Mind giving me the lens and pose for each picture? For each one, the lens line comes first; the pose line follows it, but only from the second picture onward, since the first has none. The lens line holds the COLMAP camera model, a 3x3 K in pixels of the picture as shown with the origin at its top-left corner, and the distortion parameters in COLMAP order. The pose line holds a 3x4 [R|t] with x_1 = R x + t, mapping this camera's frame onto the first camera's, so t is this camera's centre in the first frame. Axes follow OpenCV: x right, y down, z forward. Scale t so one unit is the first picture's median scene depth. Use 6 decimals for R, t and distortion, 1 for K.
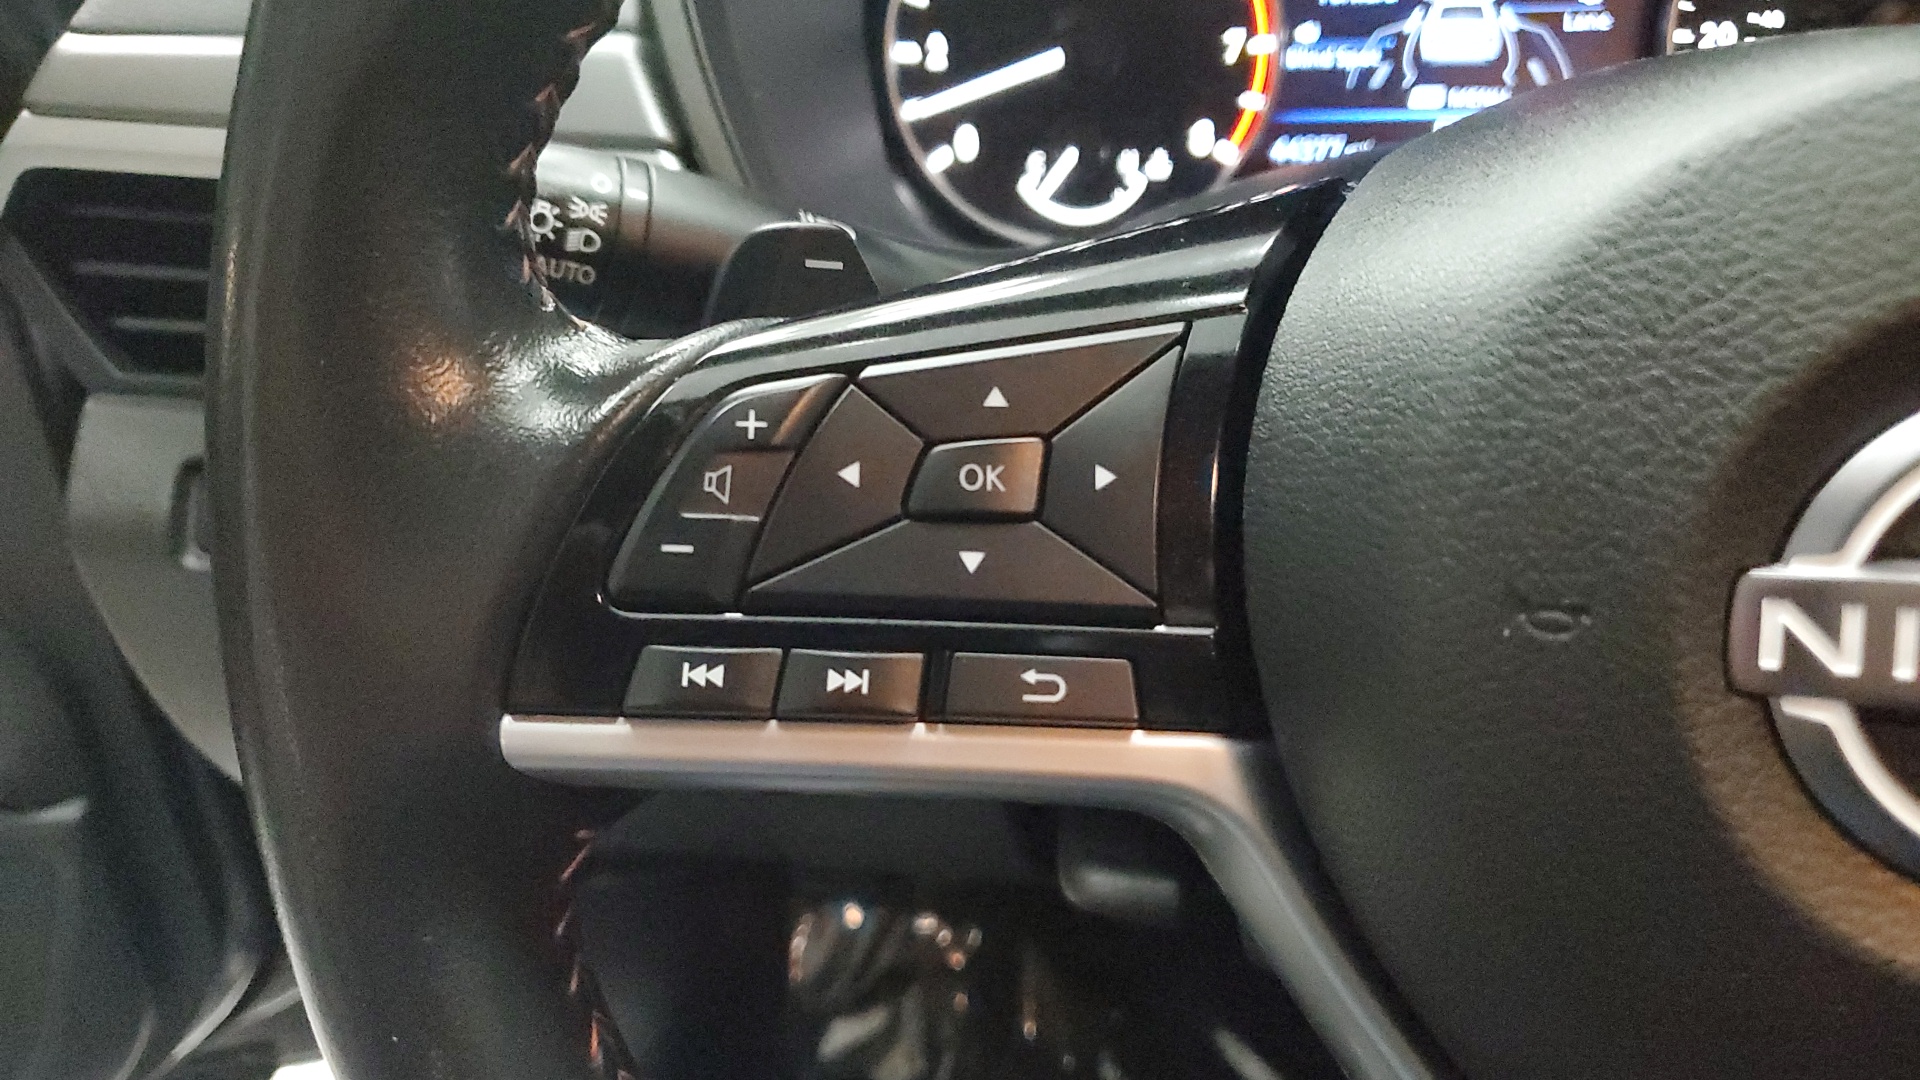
lens RADIAL K [[1525.4, 0, 979.3], [0, 1525.4, 577.9], [0, 0, 1]] dist [0.070753, -0.097515]
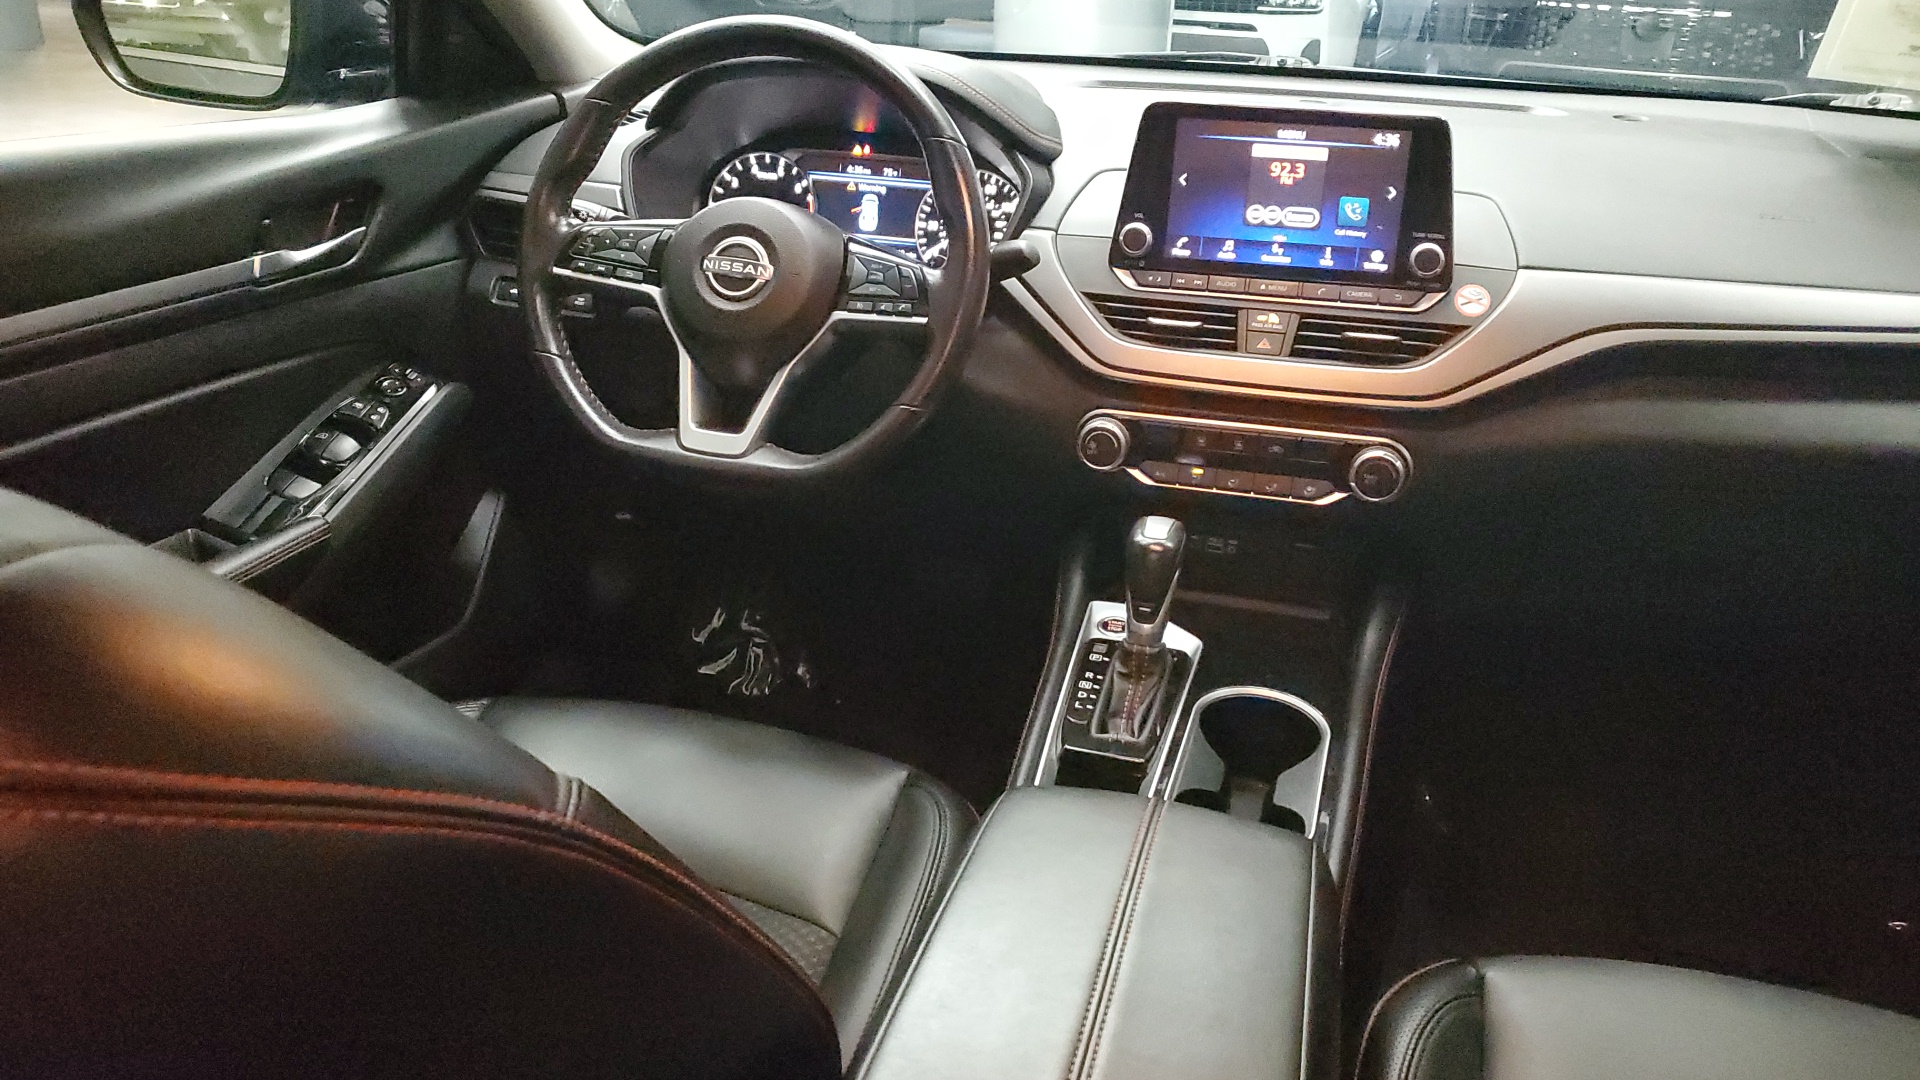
lens RADIAL K [[1525.4, 0, 944.3], [0, 1525.4, 537.8], [0, 0, 1]] dist [0.070753, -0.097515]
pose [[0.982916, 0.128944, -0.131336, 1.060319], [-0.148658, 0.976913, -0.153433, 0.882438], [0.108519, 0.170336, 0.979392, -2.301788]]
